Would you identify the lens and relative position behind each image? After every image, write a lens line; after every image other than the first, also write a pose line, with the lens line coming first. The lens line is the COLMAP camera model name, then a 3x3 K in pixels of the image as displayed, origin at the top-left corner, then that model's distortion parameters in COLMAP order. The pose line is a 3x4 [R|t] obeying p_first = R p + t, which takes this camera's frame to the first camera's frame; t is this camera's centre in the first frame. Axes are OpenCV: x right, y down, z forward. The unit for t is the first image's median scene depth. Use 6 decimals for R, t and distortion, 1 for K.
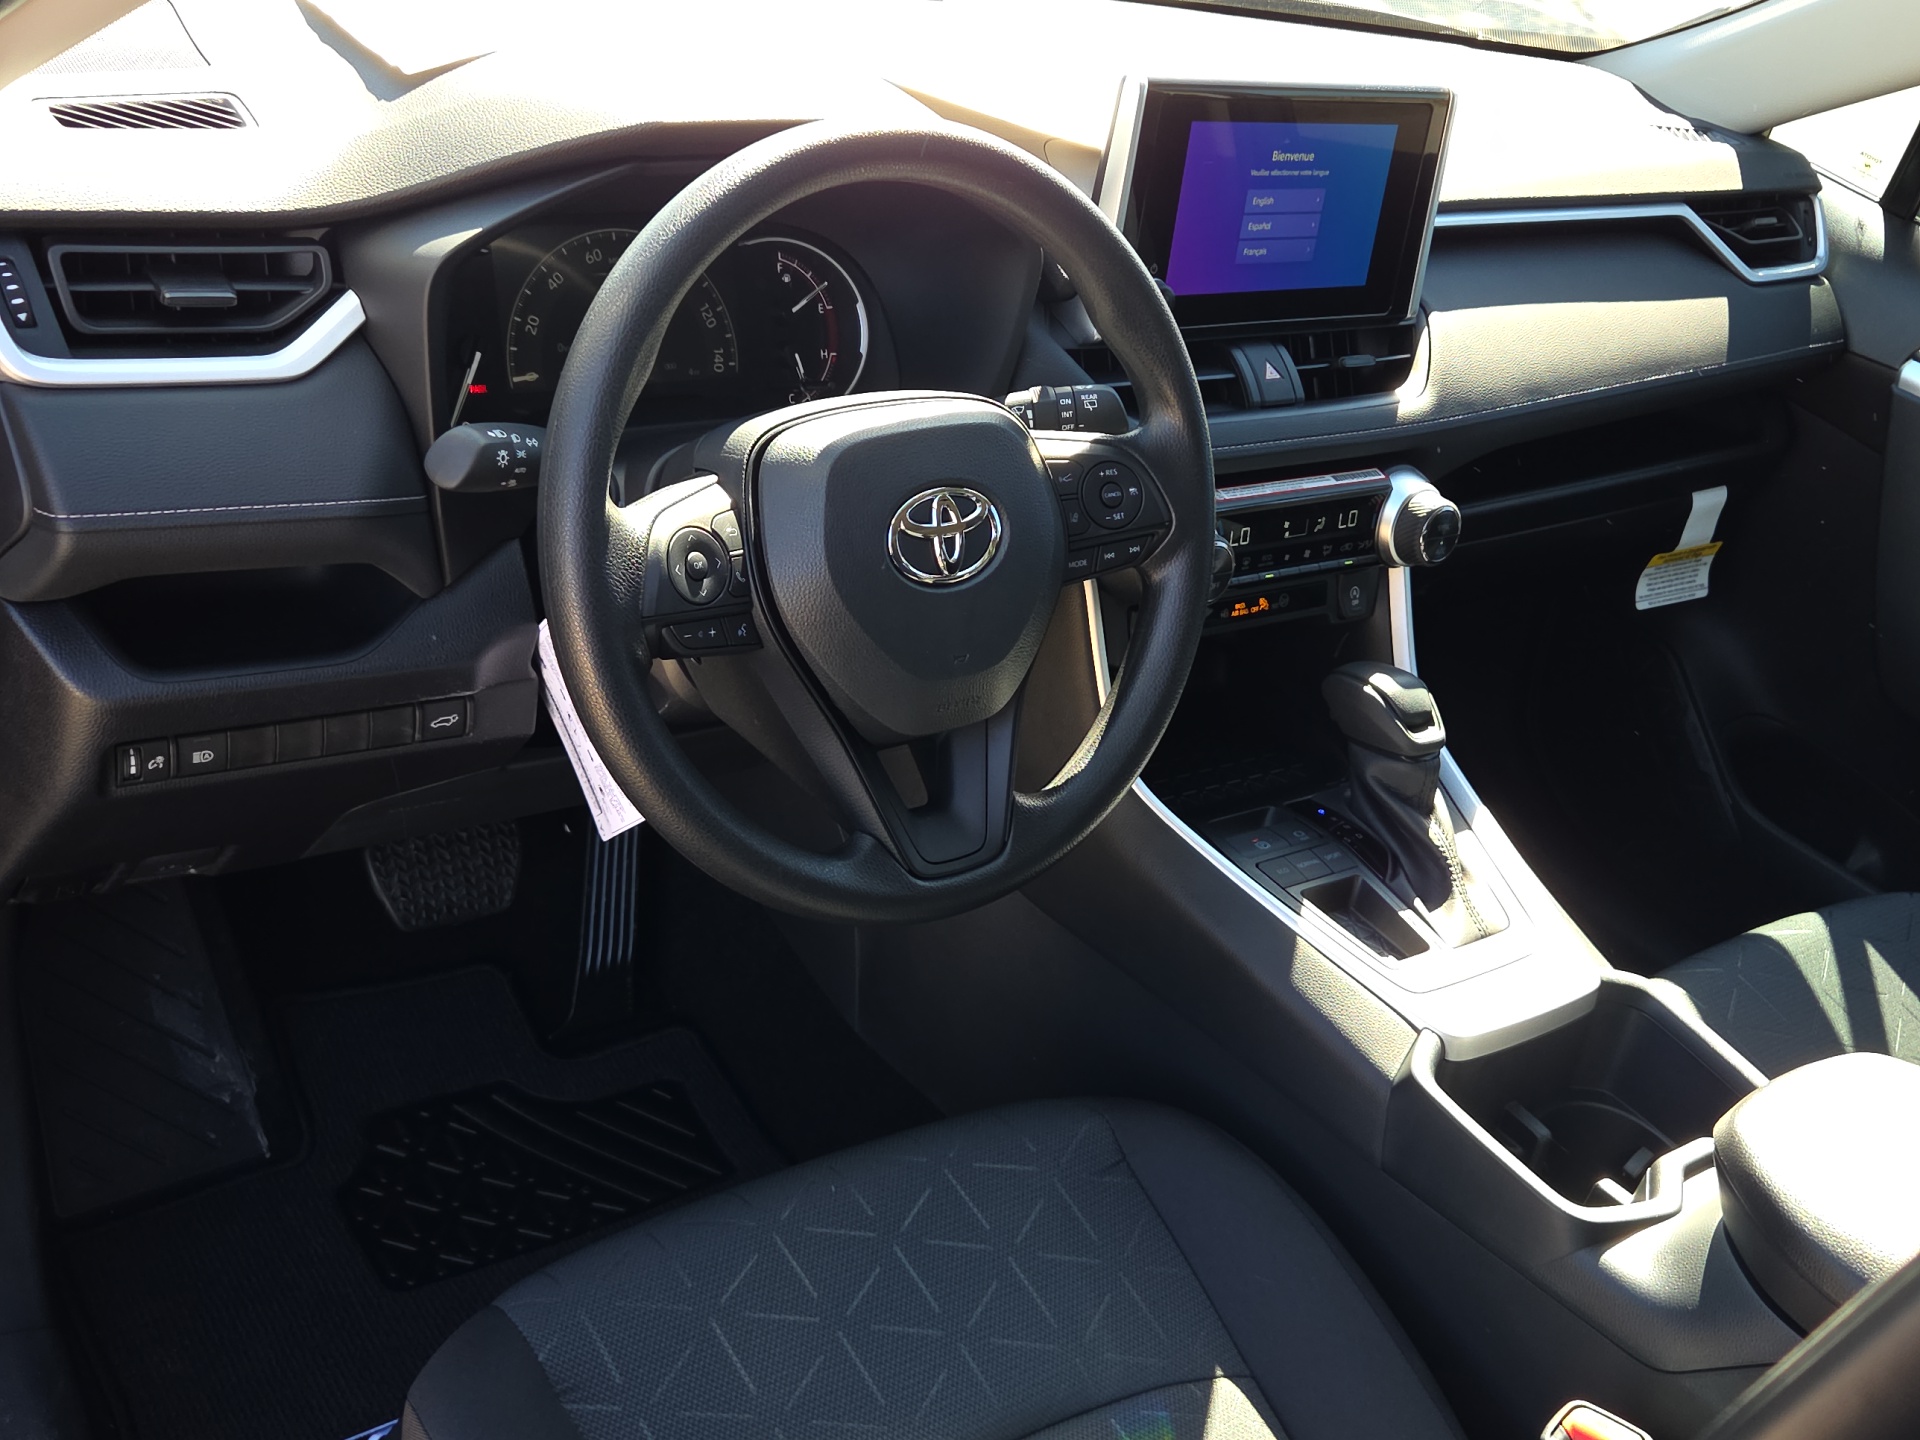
lens RADIAL K [[2000.5, 0, 970.9], [0, 2000.5, 699.9], [0, 0, 1]] dist [0.052453, 0.000000]
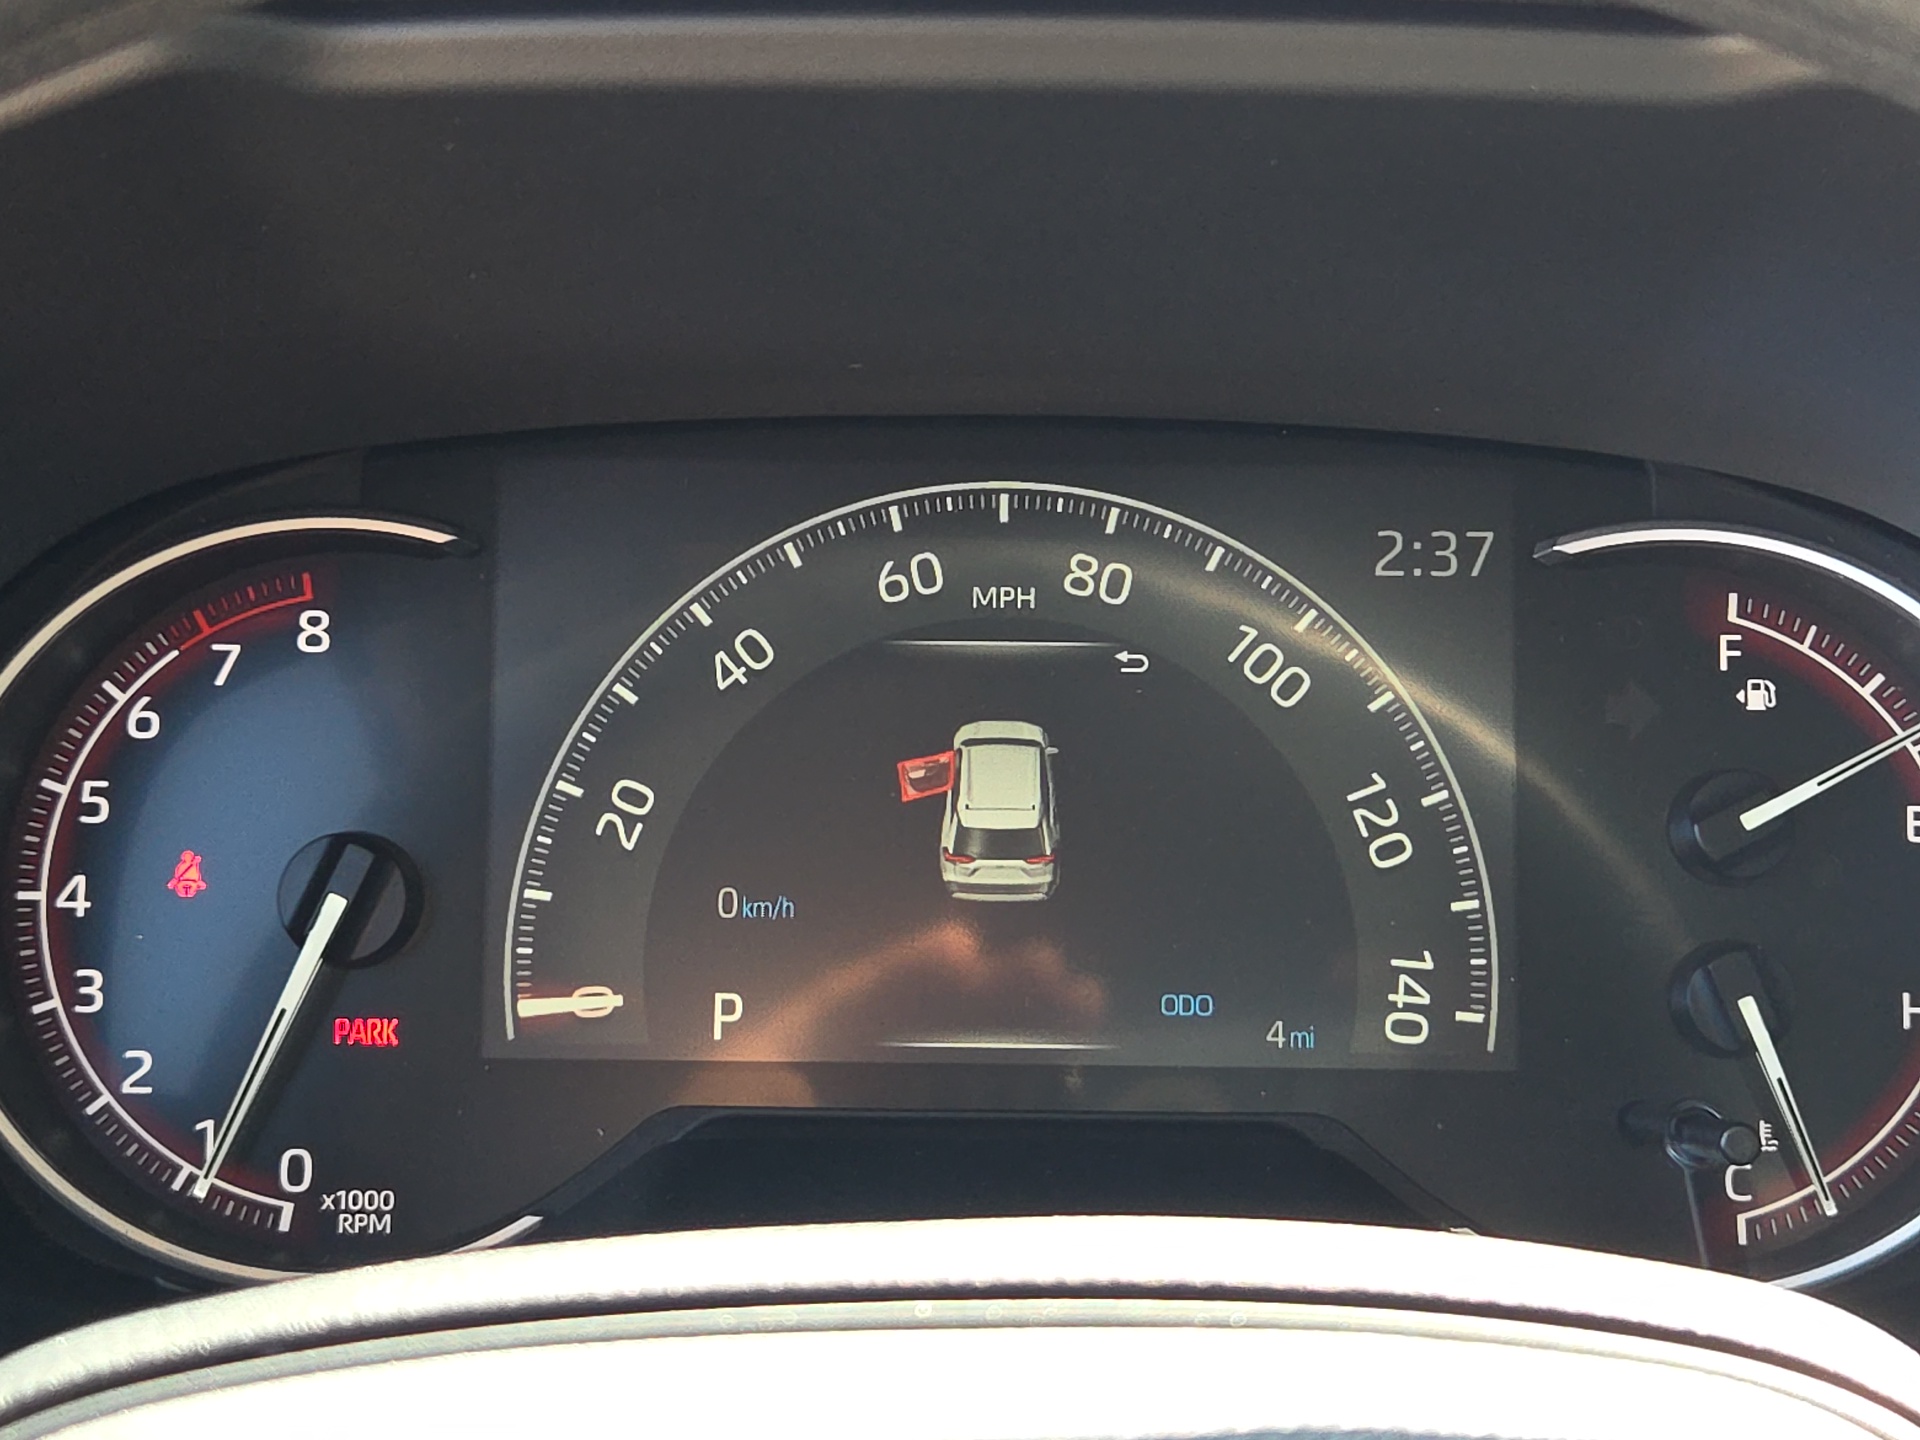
lens RADIAL K [[3262.5, 0, 957.3], [0, 3262.5, 707.4], [0, 0, 1]] dist [0.096558, 0.000000]
pose [[0.779496, 0.019065, -0.626117, 0.088810], [-0.176160, 0.965870, -0.189903, -0.122839], [0.601127, 0.258326, 0.756250, 0.680034]]
